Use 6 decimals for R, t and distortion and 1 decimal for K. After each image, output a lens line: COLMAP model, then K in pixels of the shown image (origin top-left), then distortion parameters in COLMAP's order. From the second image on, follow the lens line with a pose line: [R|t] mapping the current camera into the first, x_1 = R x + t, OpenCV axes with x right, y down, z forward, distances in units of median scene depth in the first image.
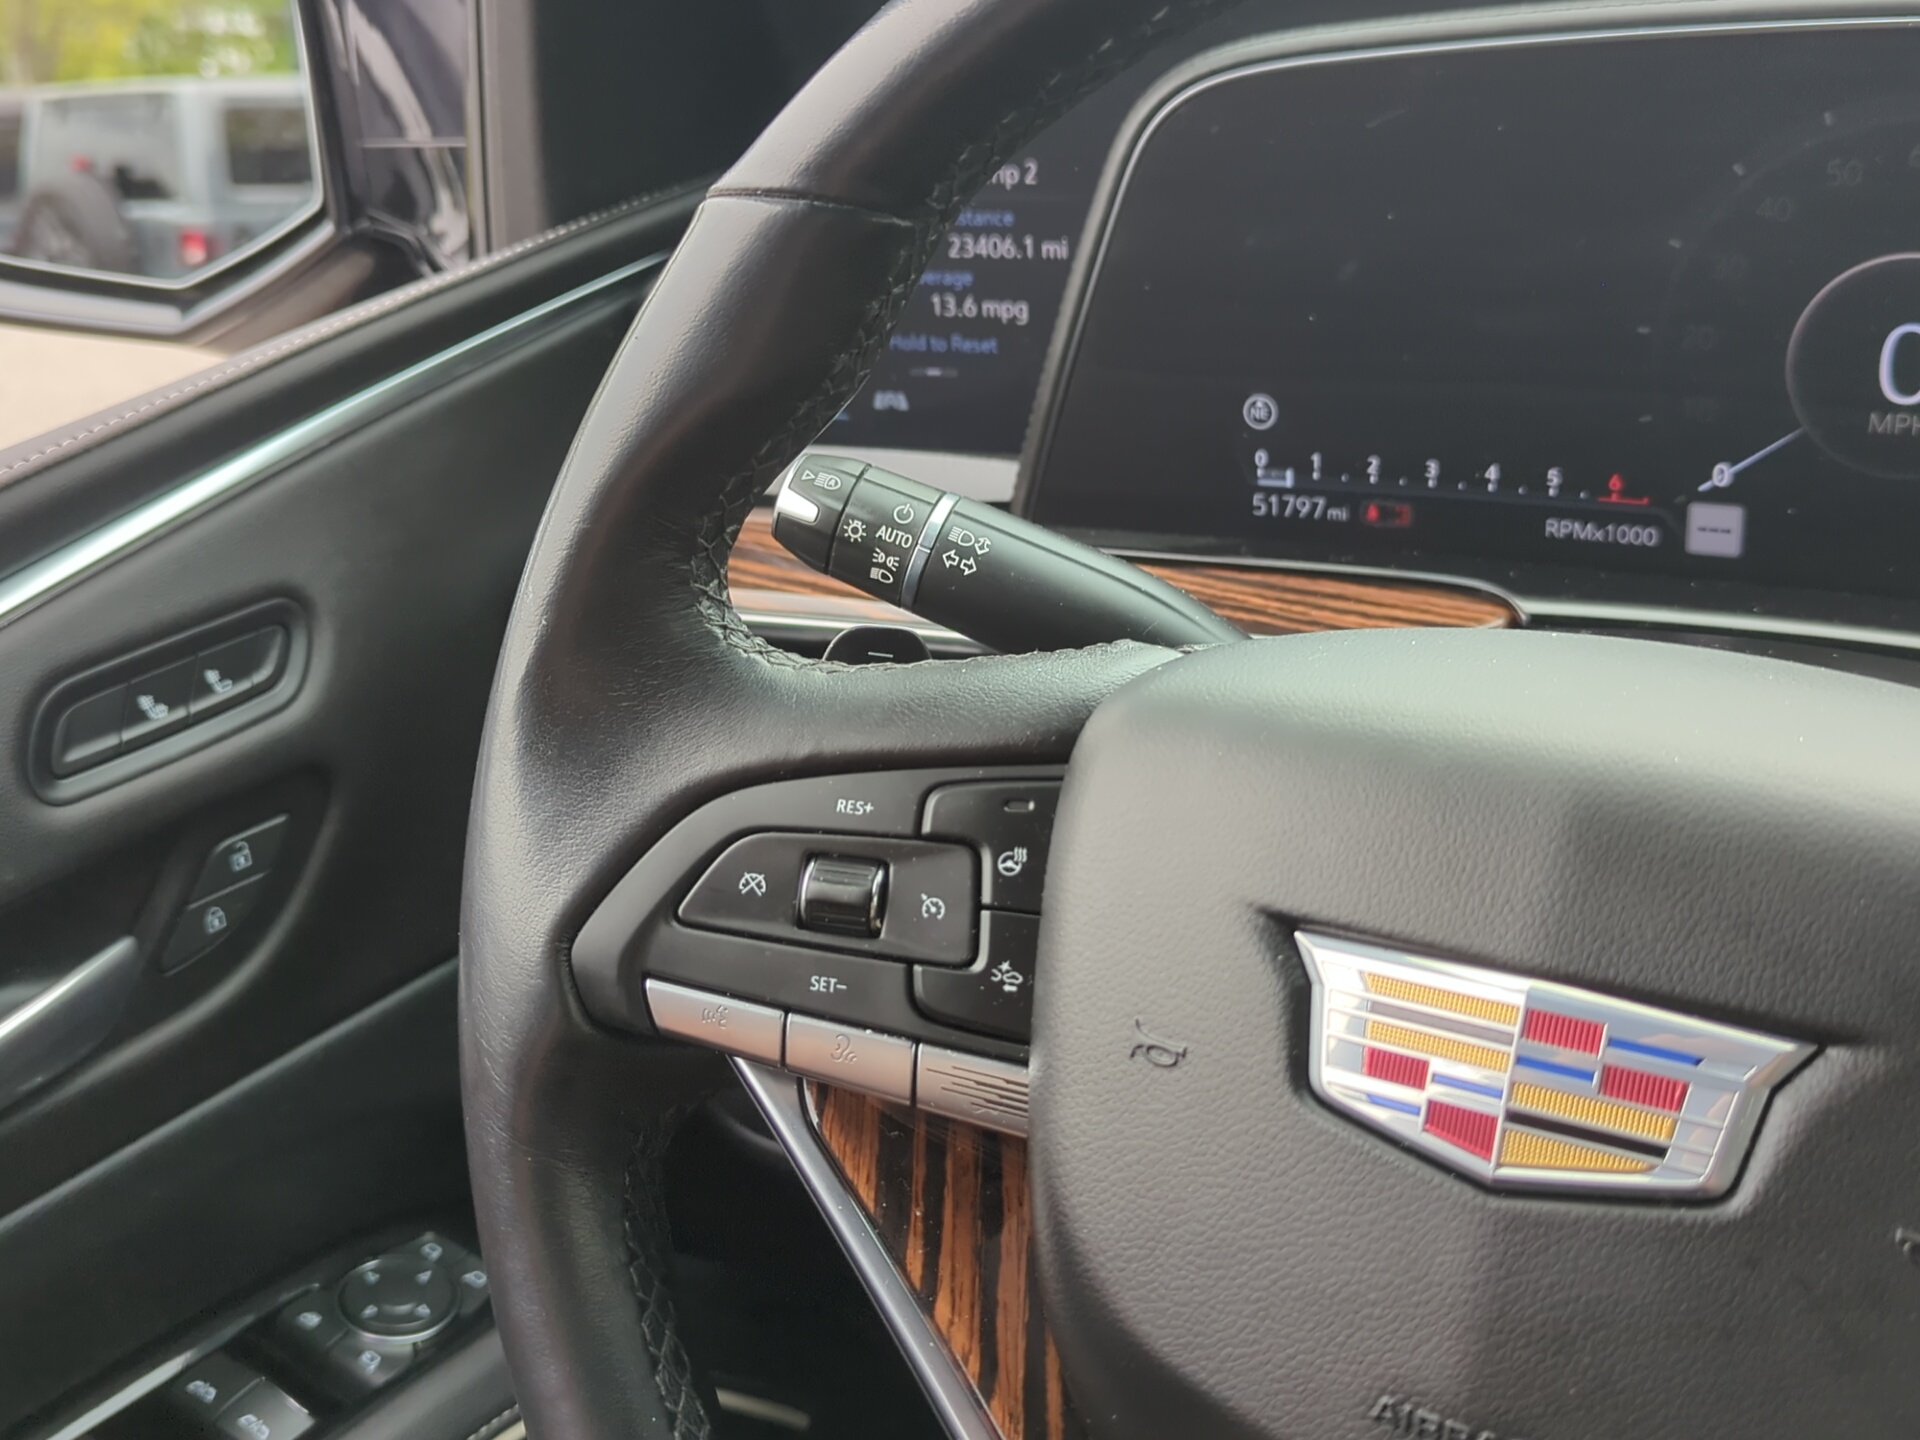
lens RADIAL K [[2133.1, 0, 974.8], [0, 2133.1, 696.3], [0, 0, 1]] dist [0.119394, -0.425862]
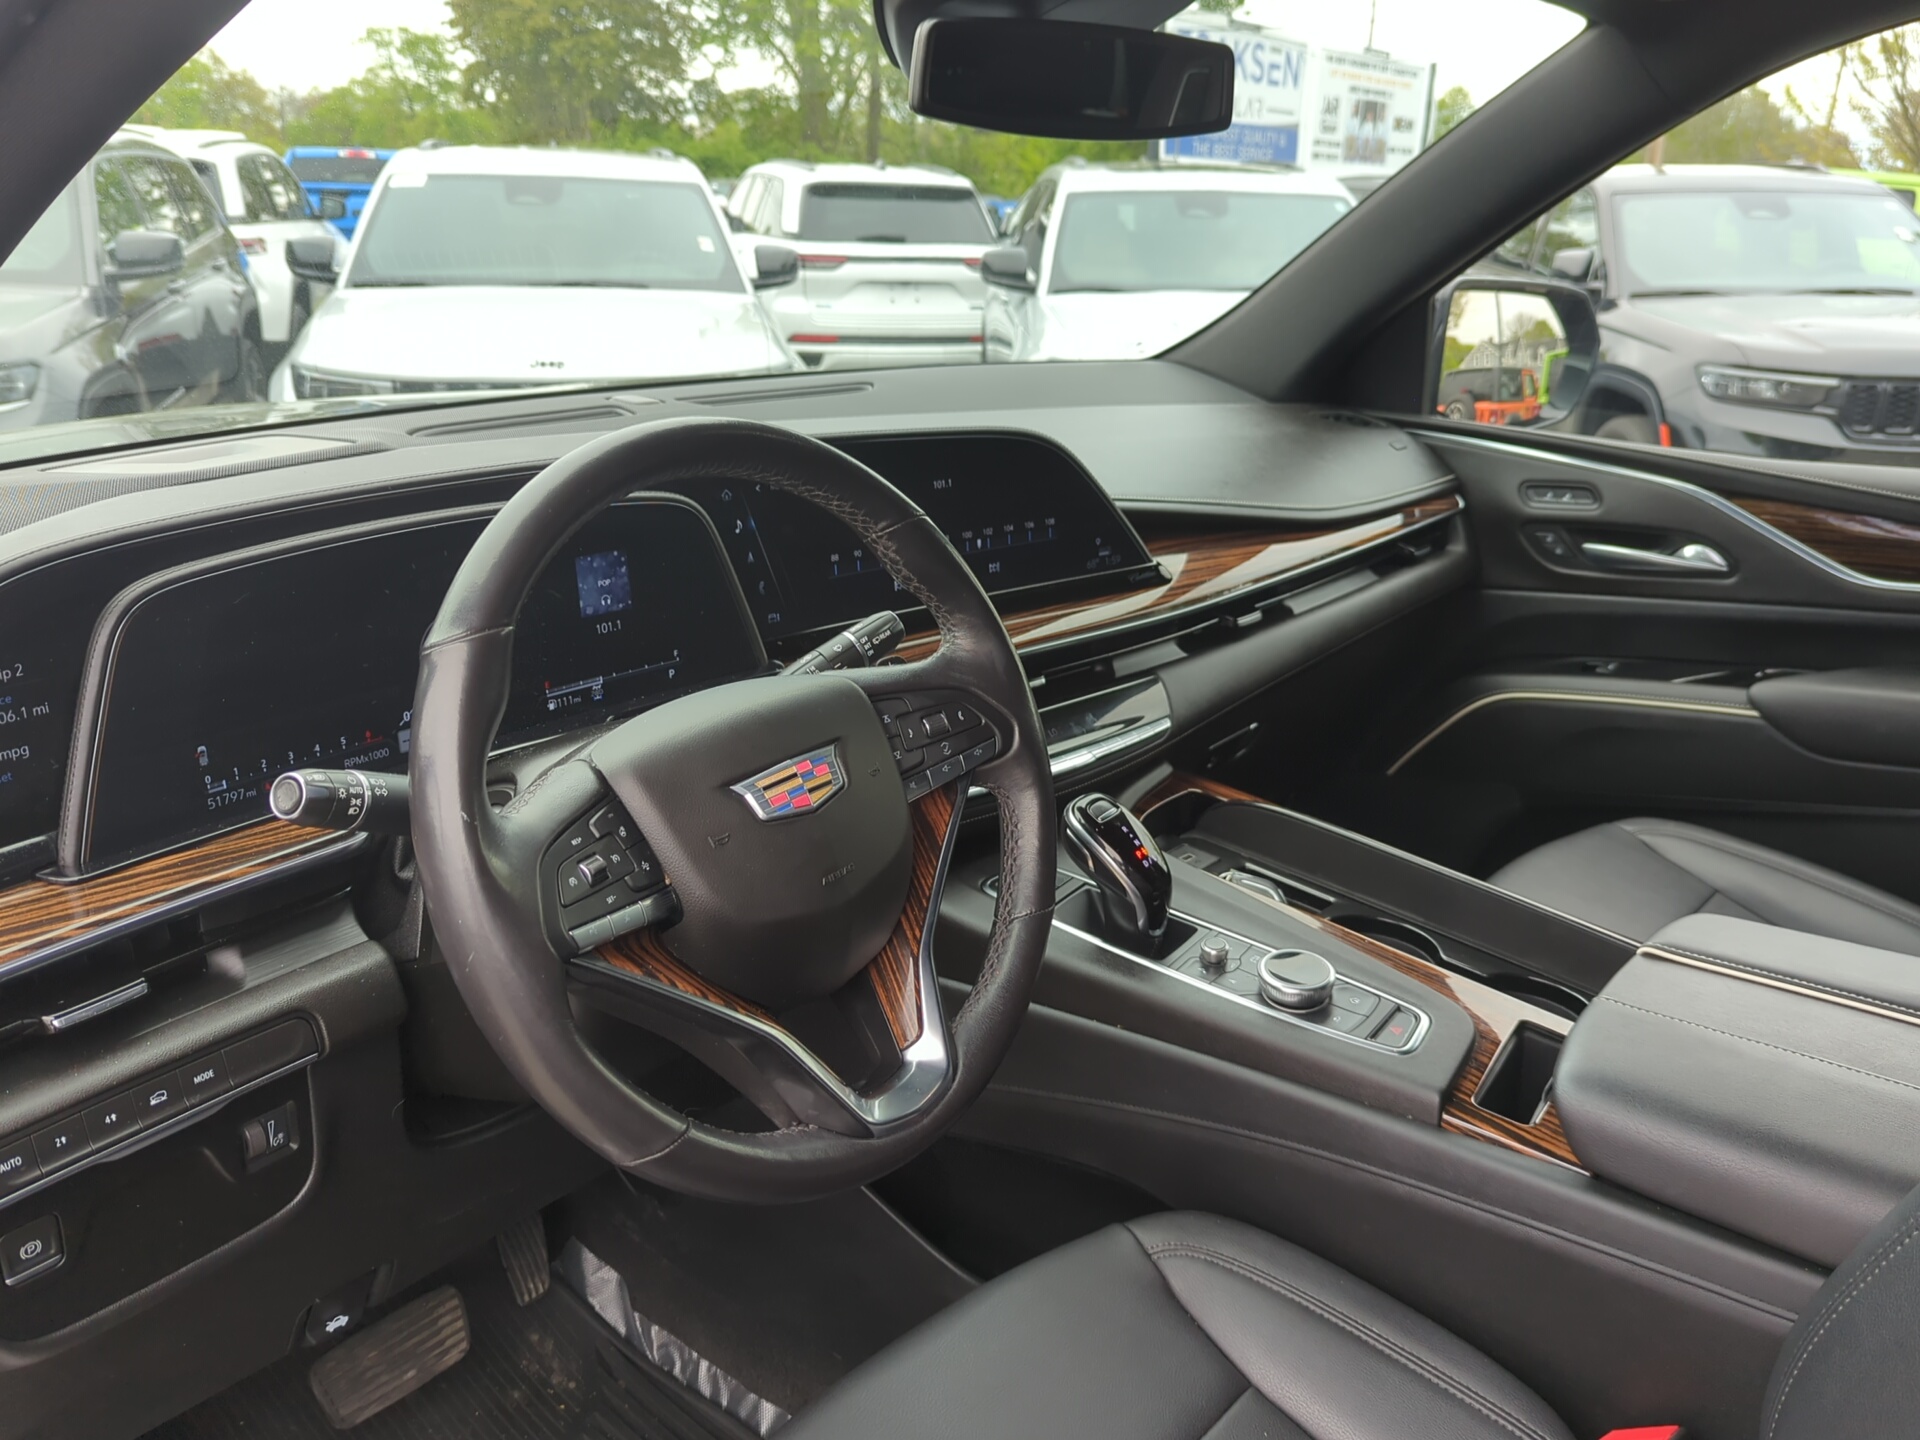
lens RADIAL K [[1557.9, 0, 976.7], [0, 1557.9, 693.8], [0, 0, 1]] dist [0.051762, -0.061149]
pose [[0.138854, -0.200130, 0.969880, -1.777237], [0.390940, 0.910903, 0.131991, -0.156037], [-0.909882, 0.360837, 0.204722, 0.099619]]
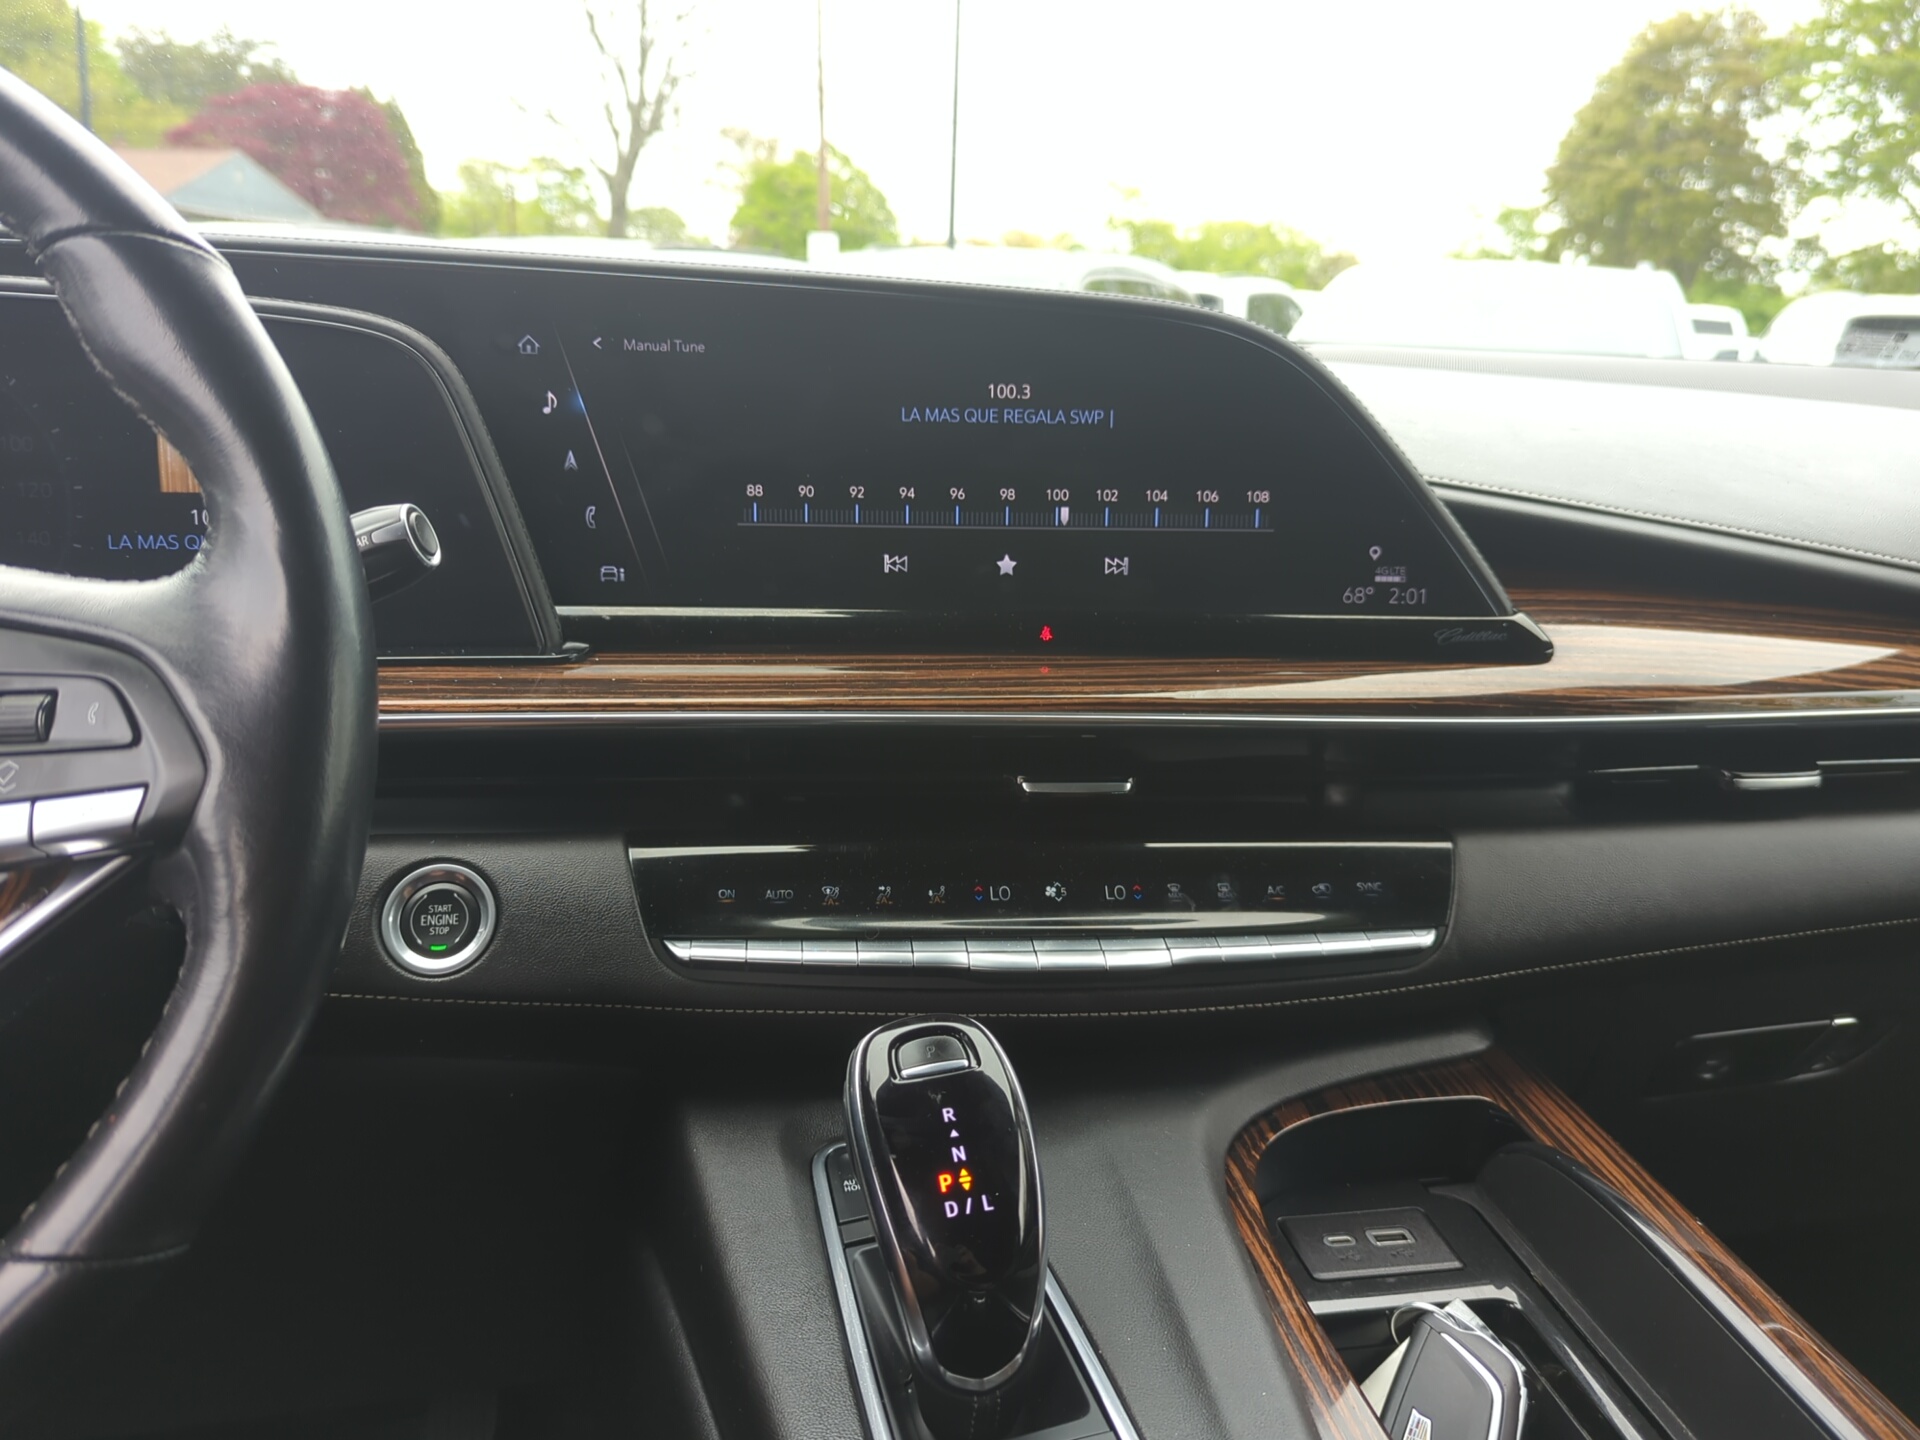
lens RADIAL K [[1557.9, 0, 976.7], [0, 1557.9, 693.8], [0, 0, 1]] dist [0.051762, -0.061149]
pose [[0.694396, -0.038945, 0.718538, 0.197099], [0.207564, 0.966933, -0.148182, 0.444335], [-0.689007, 0.252040, 0.679518, -0.425786]]
